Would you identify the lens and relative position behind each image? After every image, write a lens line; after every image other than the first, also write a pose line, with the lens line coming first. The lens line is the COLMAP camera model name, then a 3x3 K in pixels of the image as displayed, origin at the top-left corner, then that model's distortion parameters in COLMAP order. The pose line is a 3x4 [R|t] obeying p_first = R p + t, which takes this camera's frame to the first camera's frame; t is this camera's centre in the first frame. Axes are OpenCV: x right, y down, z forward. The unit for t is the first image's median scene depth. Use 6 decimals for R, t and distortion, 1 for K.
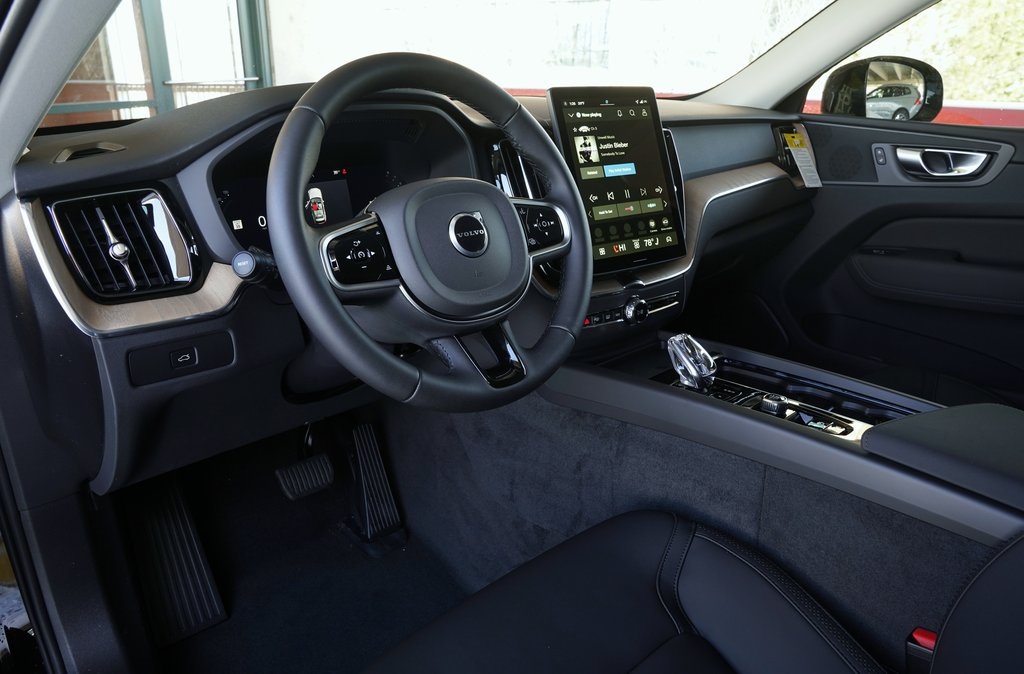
lens RADIAL K [[711.7, 0, 512.0], [0, 711.7, 337.0], [0, 0, 1]] dist [-0.089736, 0.005791]
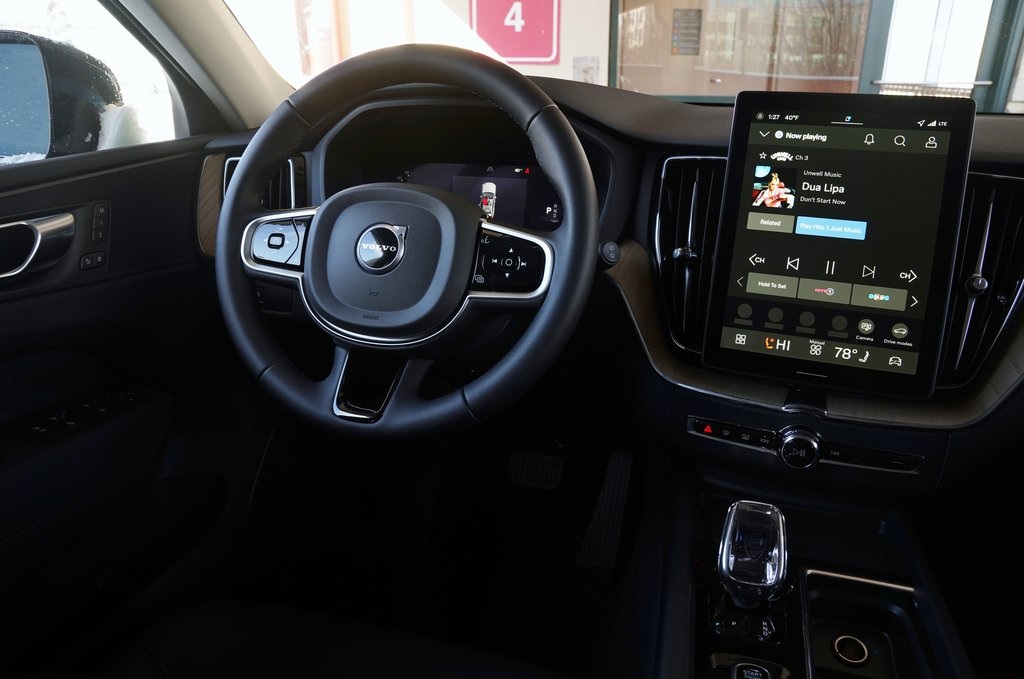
lens RADIAL K [[701.9, 0, 512.0], [0, 701.9, 339.5], [0, 0, 1]] dist [-0.126986, 0.095379]
pose [[0.525999, 0.310322, -0.791849, 0.524147], [-0.303334, 0.938276, 0.166211, -0.161583], [0.794552, 0.152768, 0.587664, 0.441860]]
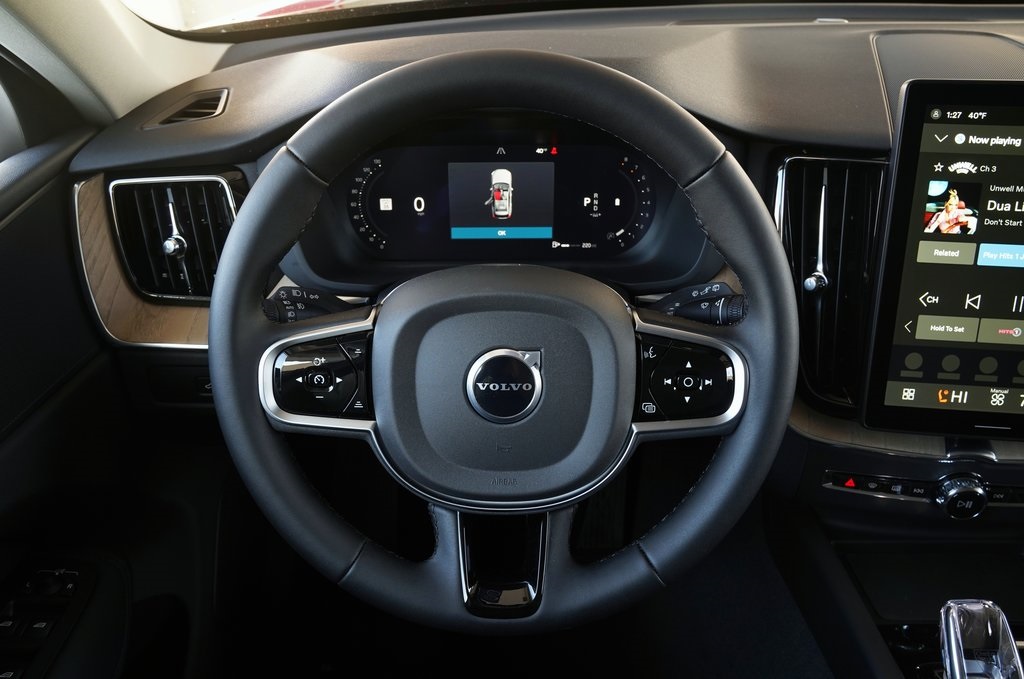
lens RADIAL K [[790.1, 0, 512.0], [0, 790.1, 339.5], [0, 0, 1]] dist [-0.077925, 0.084310]
pose [[0.748509, 0.368464, -0.551333, 0.213043], [-0.230714, 0.924177, 0.304415, -0.271572], [0.621695, -0.100657, 0.776765, 0.331698]]
